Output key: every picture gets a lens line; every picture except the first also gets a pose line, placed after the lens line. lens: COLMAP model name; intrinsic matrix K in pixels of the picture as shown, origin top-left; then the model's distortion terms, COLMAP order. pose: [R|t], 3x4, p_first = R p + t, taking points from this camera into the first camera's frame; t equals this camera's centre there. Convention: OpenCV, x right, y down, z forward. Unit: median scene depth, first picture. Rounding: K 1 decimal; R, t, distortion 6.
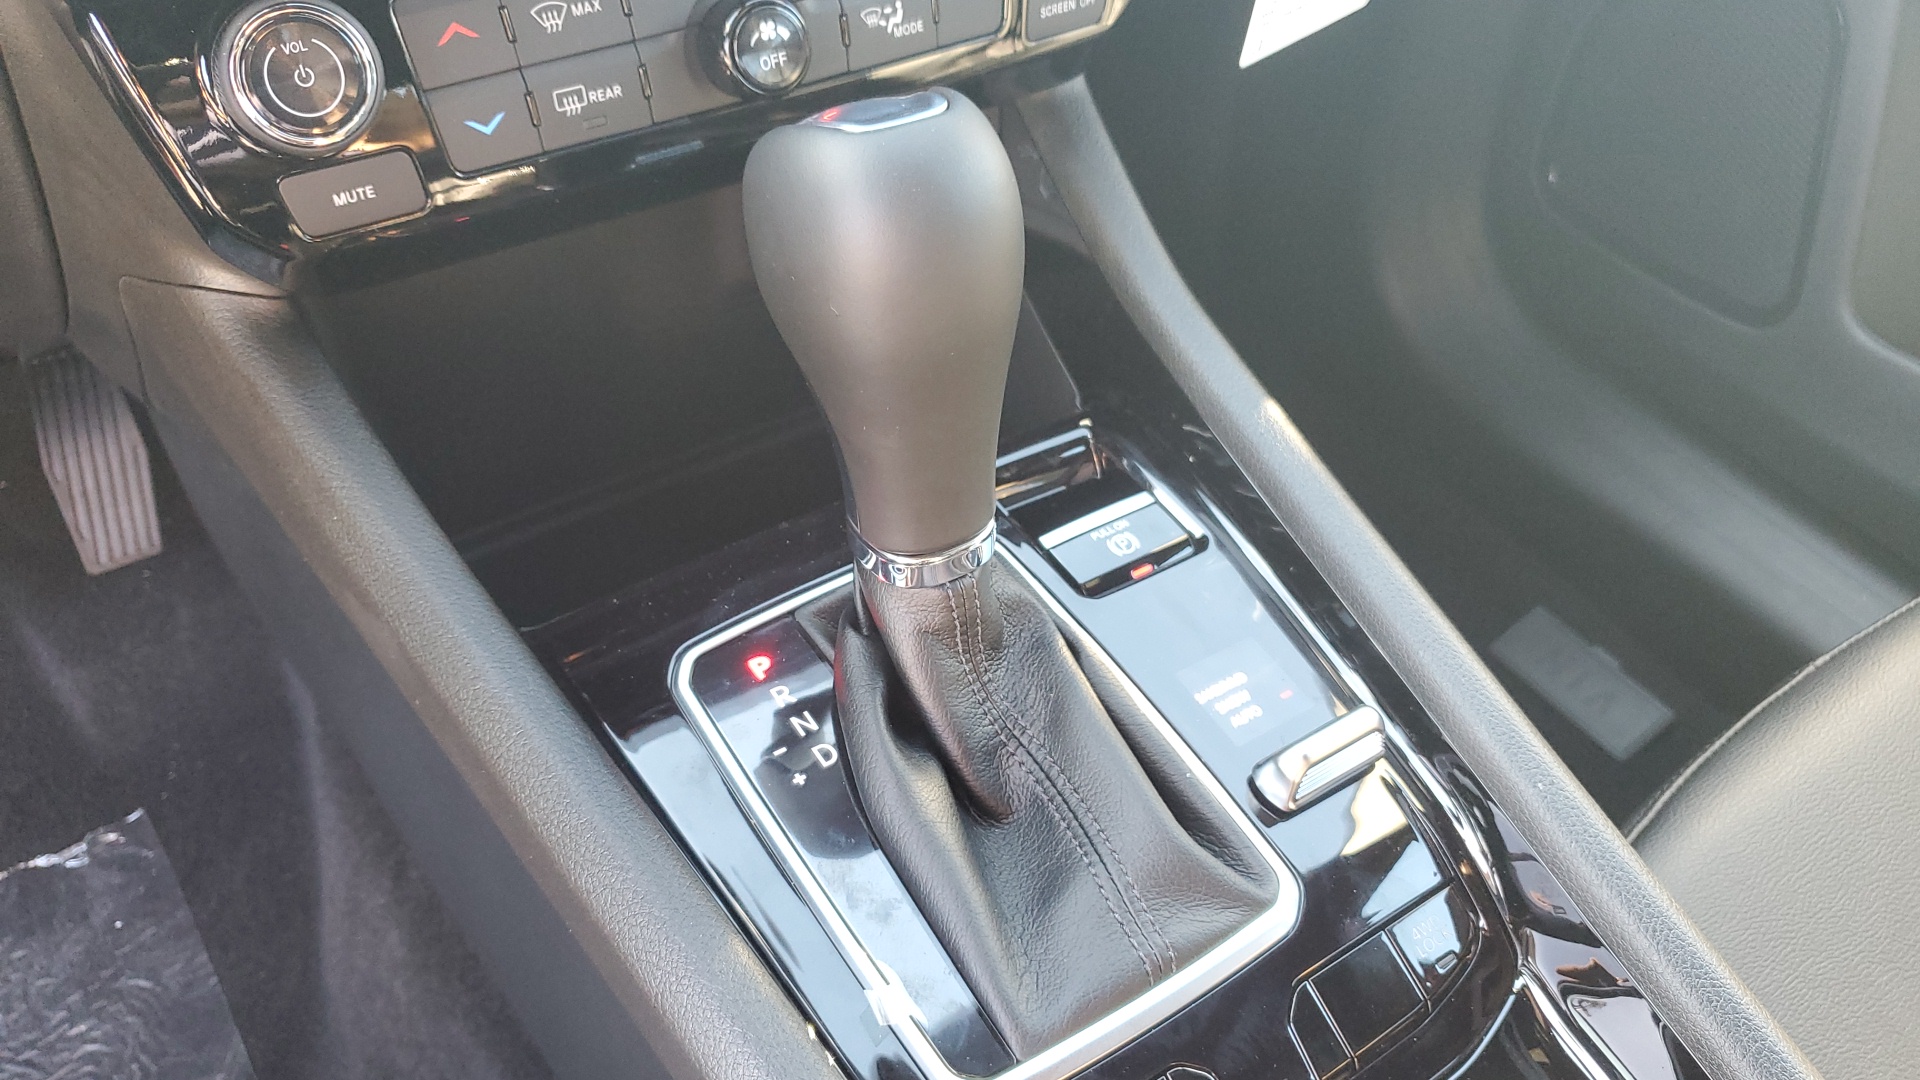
lens RADIAL K [[1511.0, 0, 960.0], [0, 1511.0, 540.0], [0, 0, 1]] dist [0.129002, -0.247466]
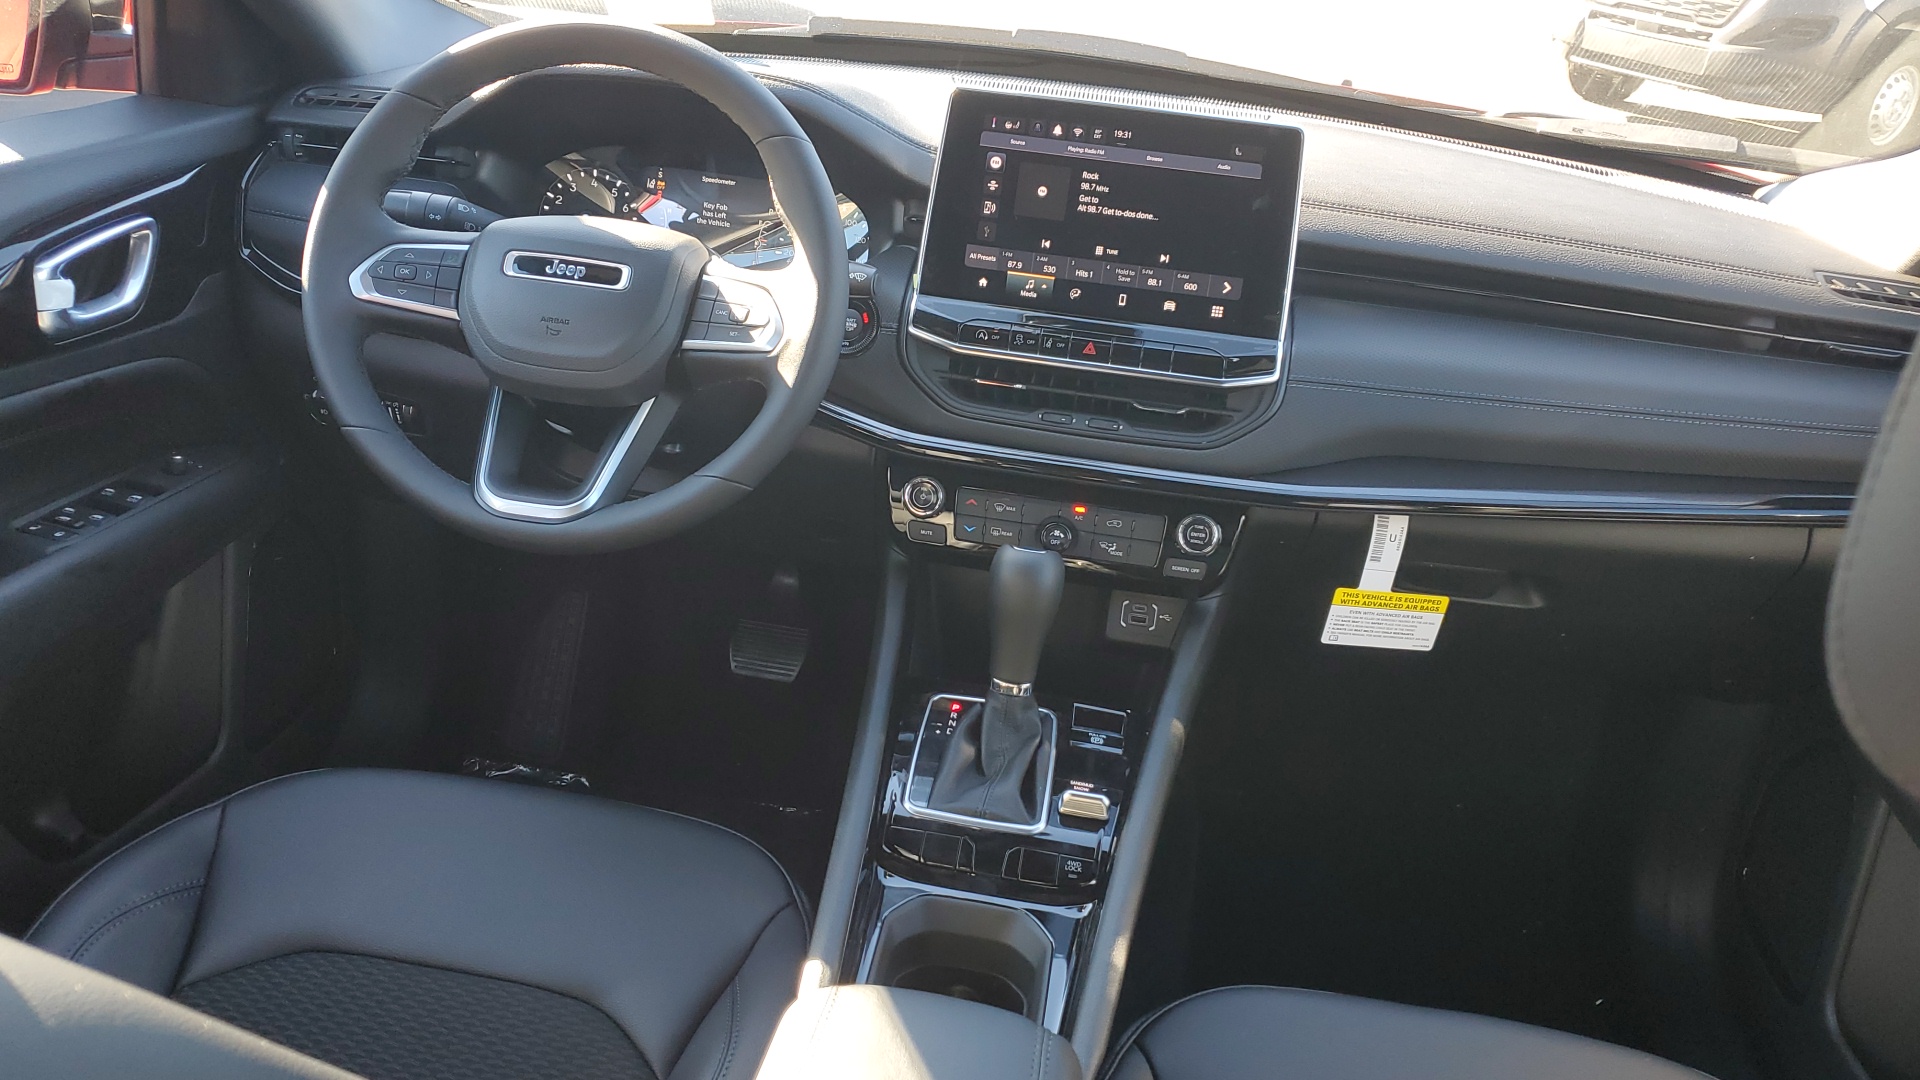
lens RADIAL K [[1511.0, 0, 960.0], [0, 1511.0, 540.0], [0, 0, 1]] dist [0.129002, -0.247466]
pose [[0.745117, 0.287954, -0.601567, 1.524697], [-0.500192, 0.837902, -0.218469, 0.436311], [0.441145, 0.463684, 0.768367, -1.402716]]
